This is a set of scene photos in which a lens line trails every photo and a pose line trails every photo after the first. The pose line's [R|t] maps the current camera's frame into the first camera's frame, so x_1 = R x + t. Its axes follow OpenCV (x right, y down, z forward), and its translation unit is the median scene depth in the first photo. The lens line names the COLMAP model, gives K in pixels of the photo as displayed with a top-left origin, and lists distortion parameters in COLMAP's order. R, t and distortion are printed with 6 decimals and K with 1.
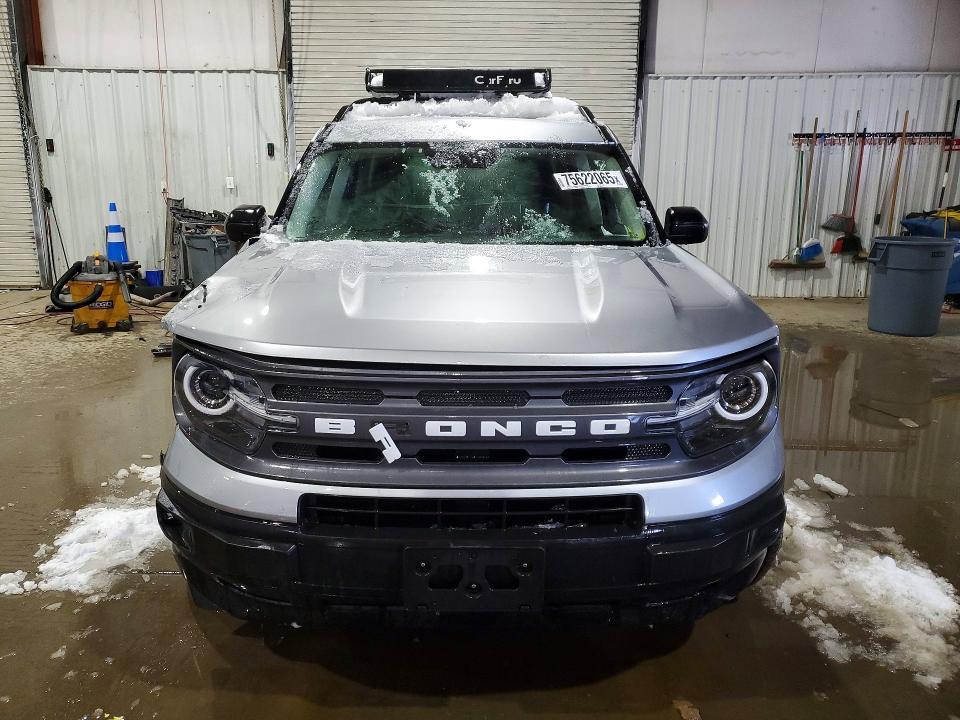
lens RADIAL K [[716.7, 0, 476.1], [0, 716.7, 328.7], [0, 0, 1]] dist [0.012087, 0.001780]
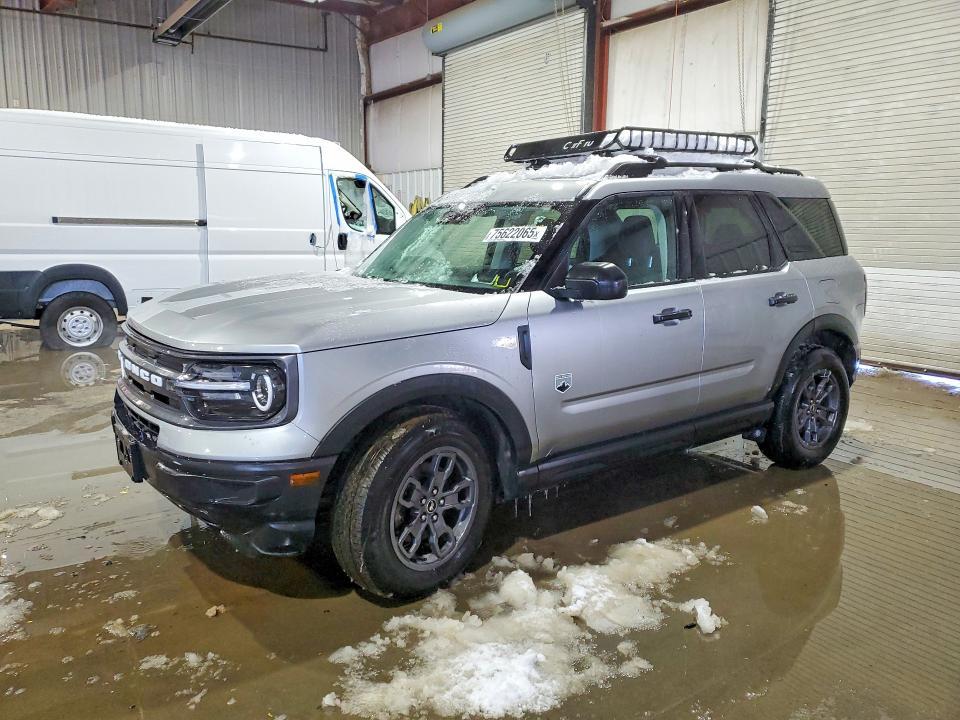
lens RADIAL K [[716.7, 0, 476.1], [0, 716.7, 328.7], [0, 0, 1]] dist [0.012087, 0.001780]
pose [[0.599321, 0.115710, -0.792102, 1.050025], [-0.176586, 0.984233, 0.010167, -0.066133], [0.780789, 0.133781, 0.610304, 0.309900]]
